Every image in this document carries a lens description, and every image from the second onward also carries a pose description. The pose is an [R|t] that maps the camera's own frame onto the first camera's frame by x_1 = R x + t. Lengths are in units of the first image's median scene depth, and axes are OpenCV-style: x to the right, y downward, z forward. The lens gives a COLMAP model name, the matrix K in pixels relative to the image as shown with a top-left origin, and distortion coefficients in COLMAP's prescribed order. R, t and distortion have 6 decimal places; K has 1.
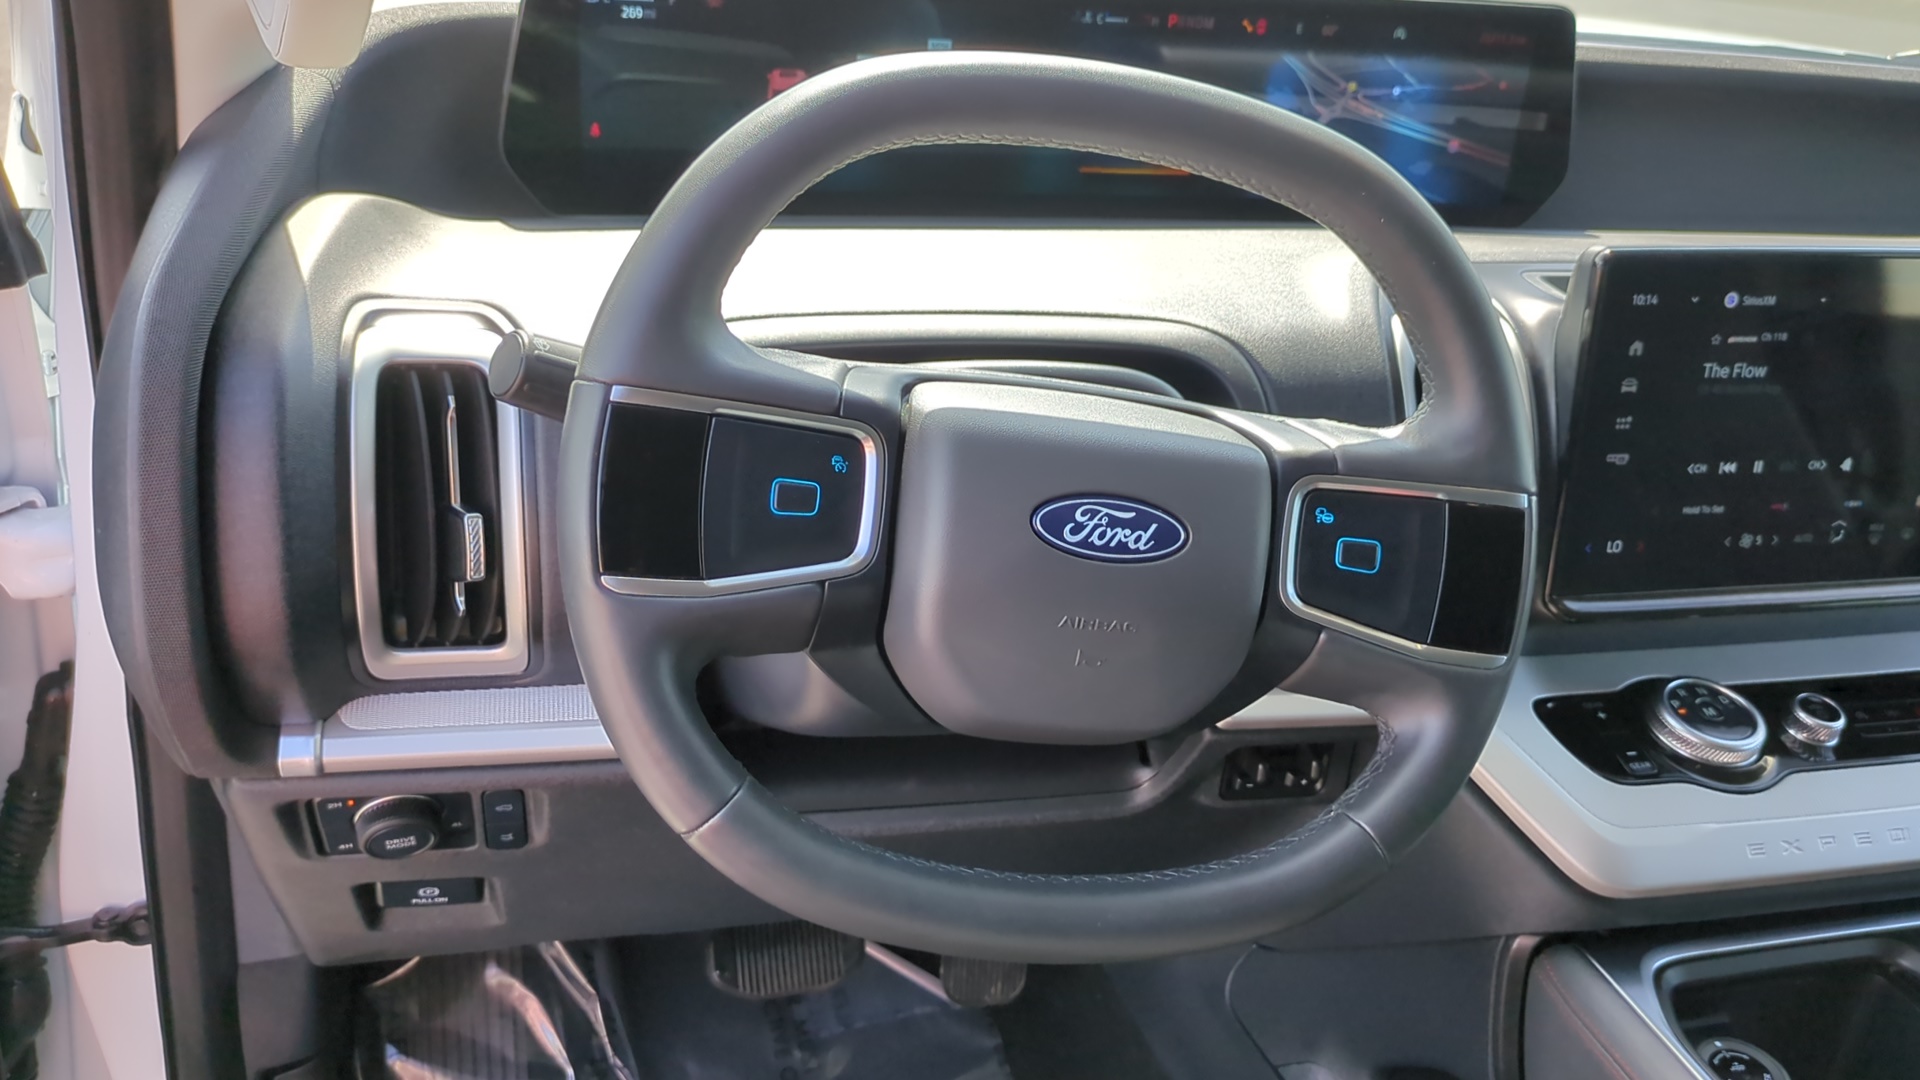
lens RADIAL K [[1669.7, 0, 978.0], [0, 1669.7, 528.0], [0, 0, 1]] dist [0.051508, -0.054432]
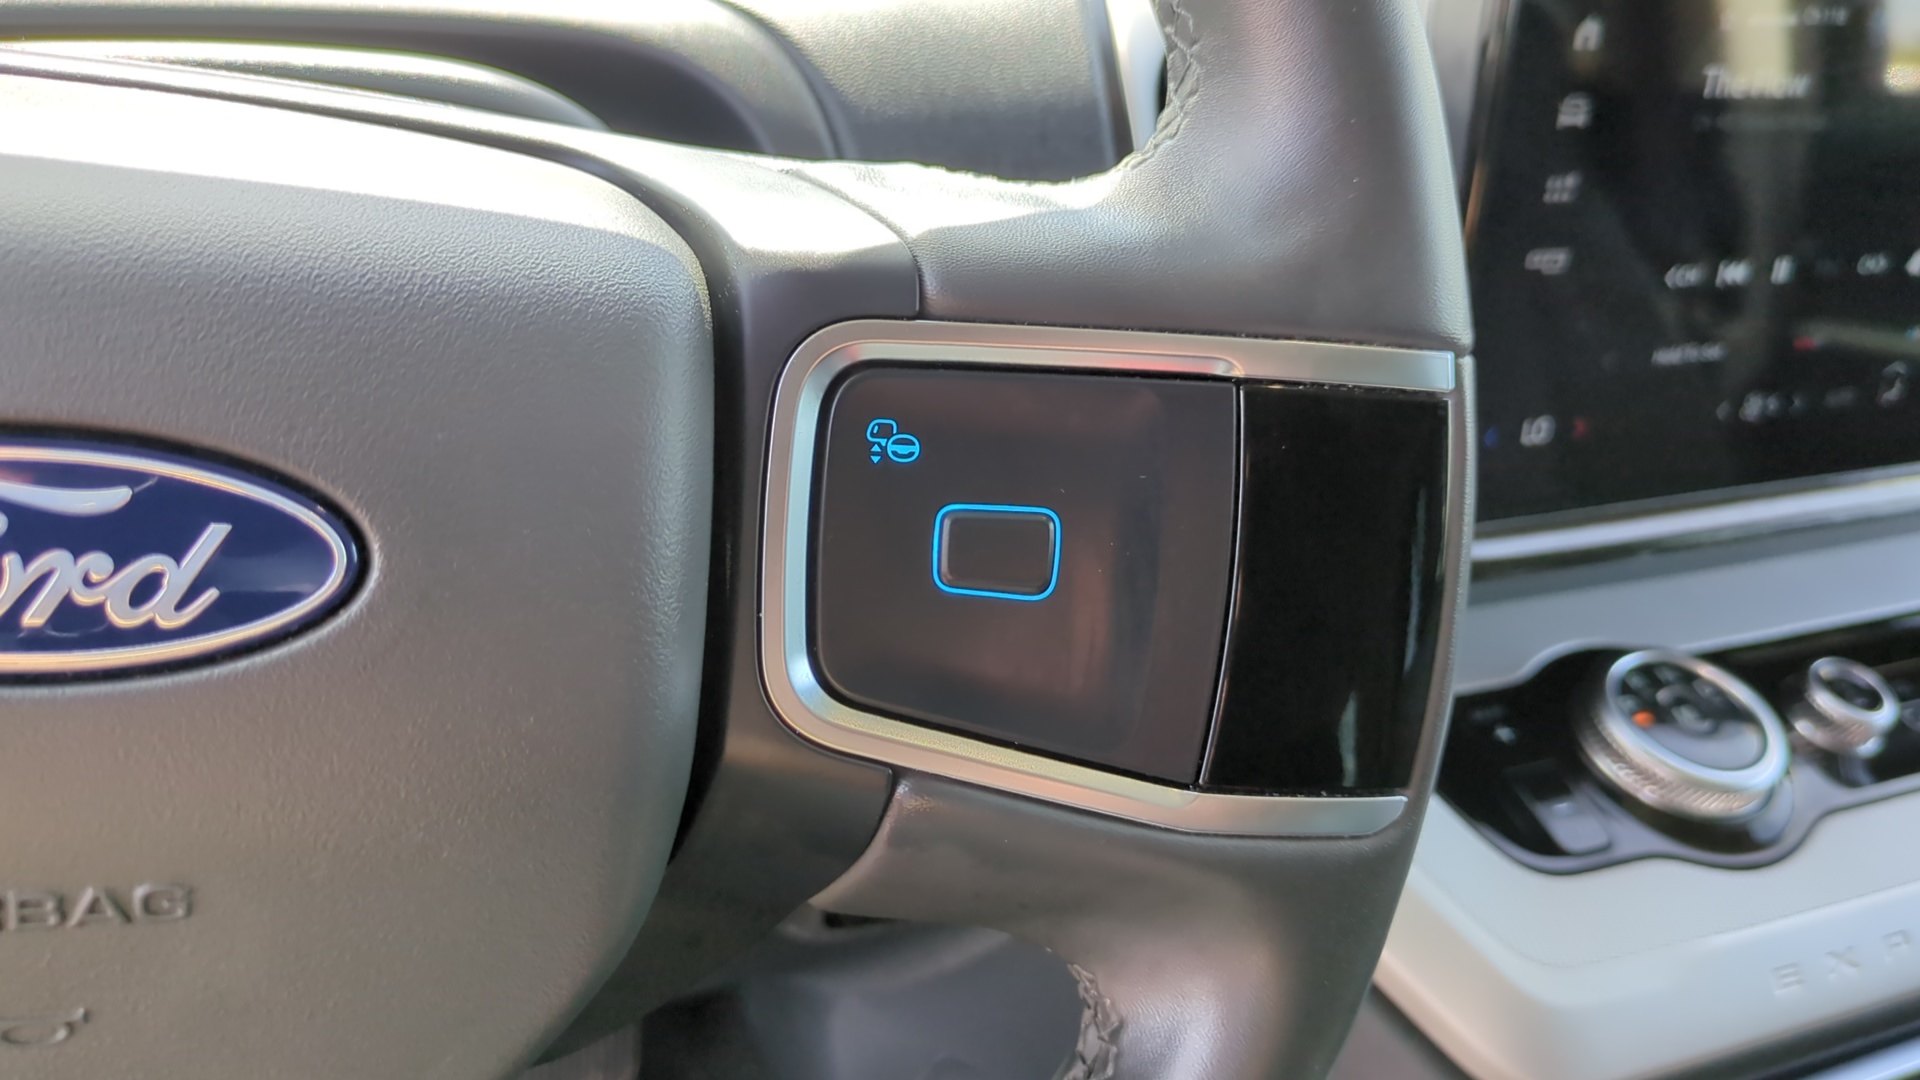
lens RADIAL K [[1669.7, 0, 972.6], [0, 1669.7, 536.7], [0, 0, 1]] dist [0.051508, -0.054432]
pose [[0.990162, -0.051710, 0.130024, 0.162853], [0.038431, 0.993976, 0.102643, -0.020326], [-0.134548, -0.096636, 0.986184, 0.606958]]
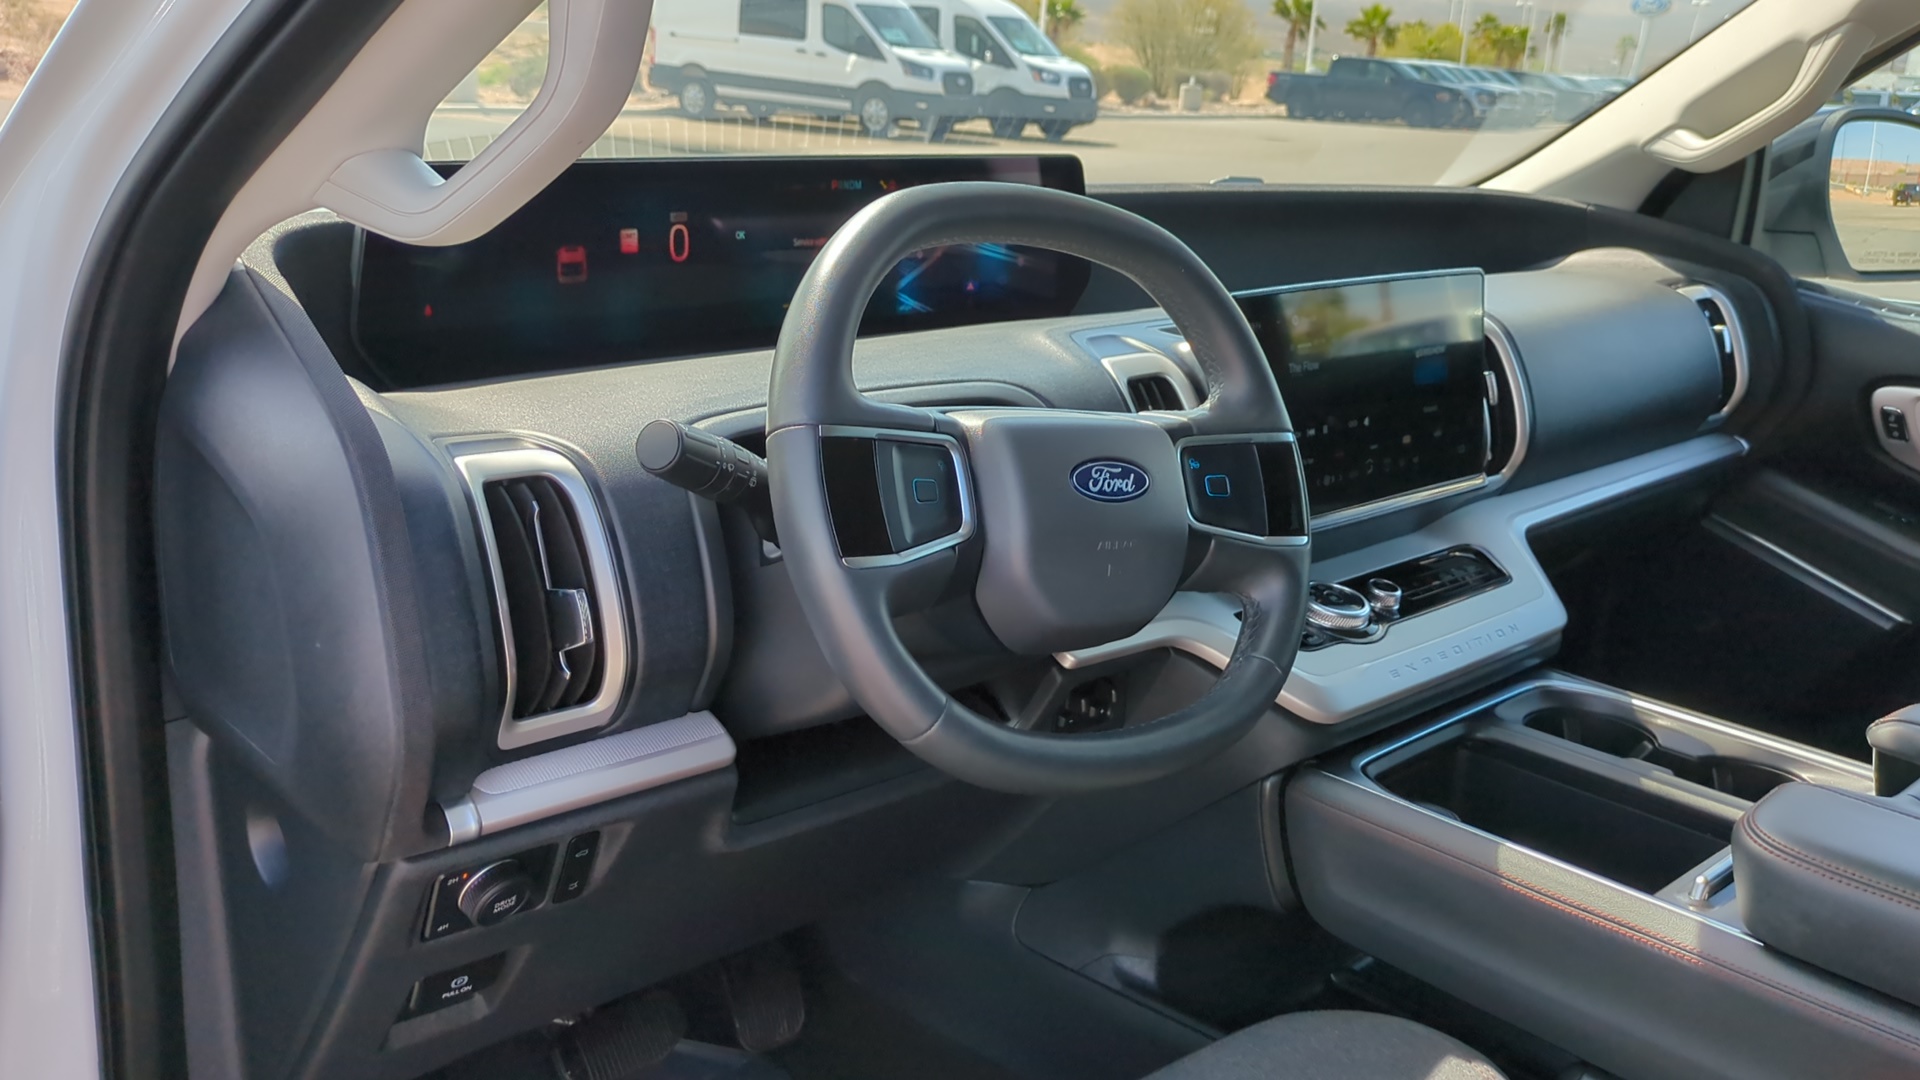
lens RADIAL K [[1669.7, 0, 988.1], [0, 1669.7, 545.6], [0, 0, 1]] dist [0.051508, -0.054432]
pose [[0.881501, -0.178922, 0.436969, -0.572208], [0.225411, 0.972626, -0.056471, 0.098186], [-0.414904, 0.148277, 0.897702, -0.238022]]
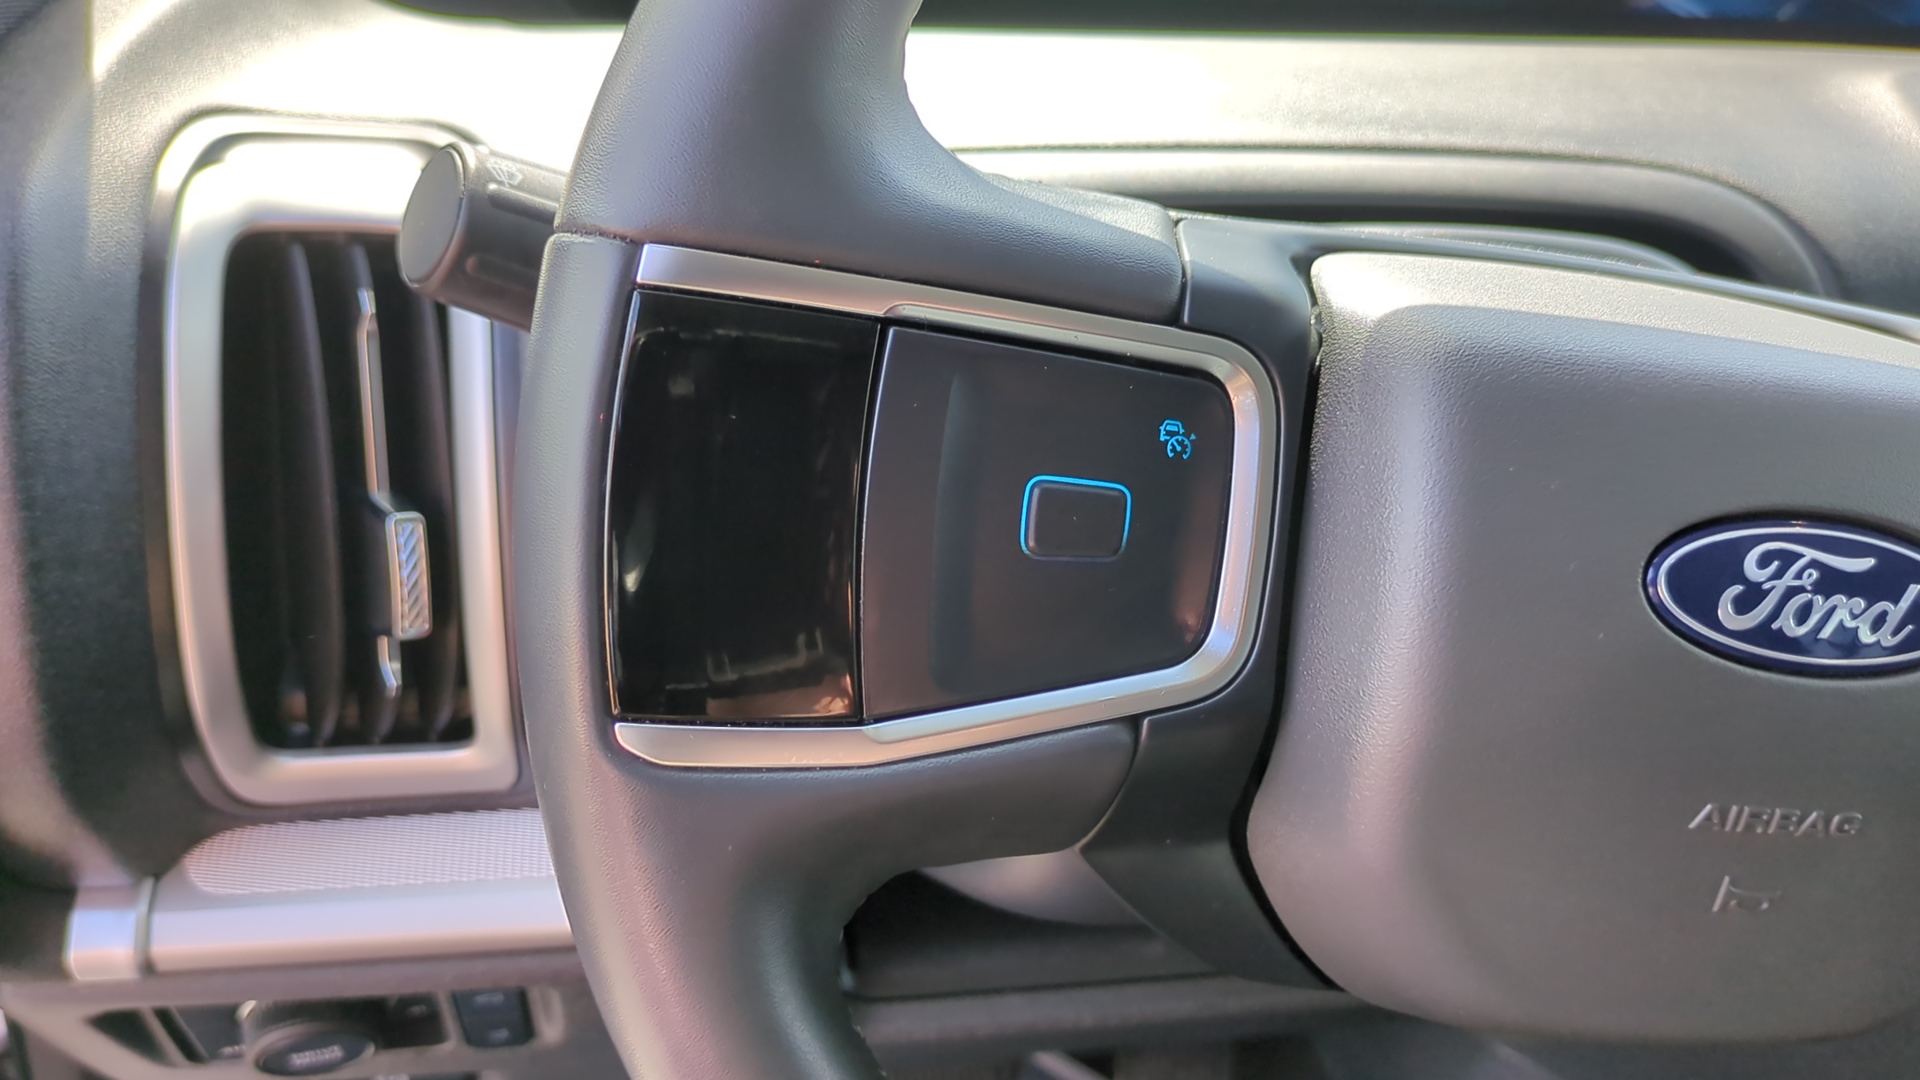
lens RADIAL K [[1669.7, 0, 972.4], [0, 1669.7, 532.0], [0, 0, 1]] dist [0.051508, -0.054432]
pose [[0.998713, 0.009109, -0.049903, -0.094840], [-0.006887, 0.998985, 0.044512, -0.027953], [0.050257, -0.044111, 0.997762, 0.478596]]
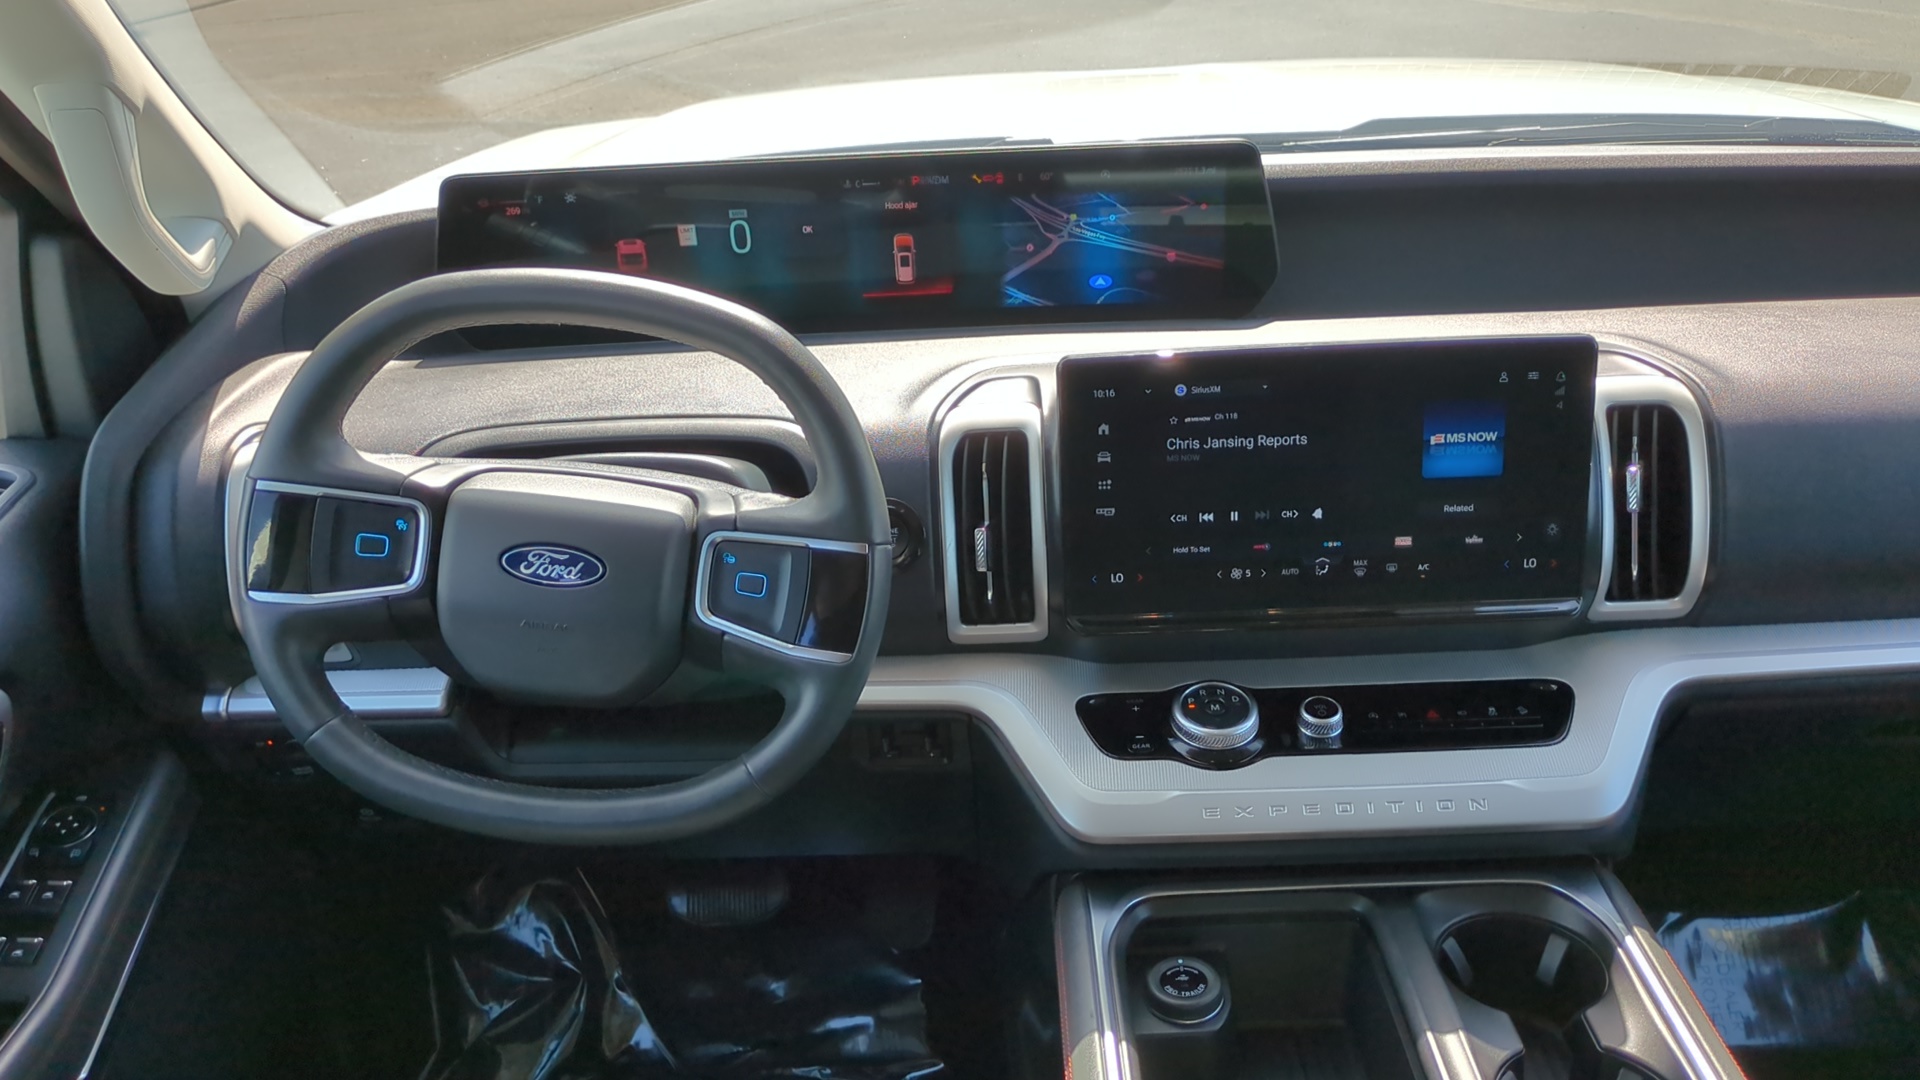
lens RADIAL K [[1669.7, 0, 942.7], [0, 1669.7, 504.9], [0, 0, 1]] dist [0.051508, -0.054432]
pose [[0.954537, -0.013706, -0.297777, 0.770204], [0.002648, 0.999293, -0.037508, 0.003004], [0.298081, 0.035014, 0.953898, -0.351552]]
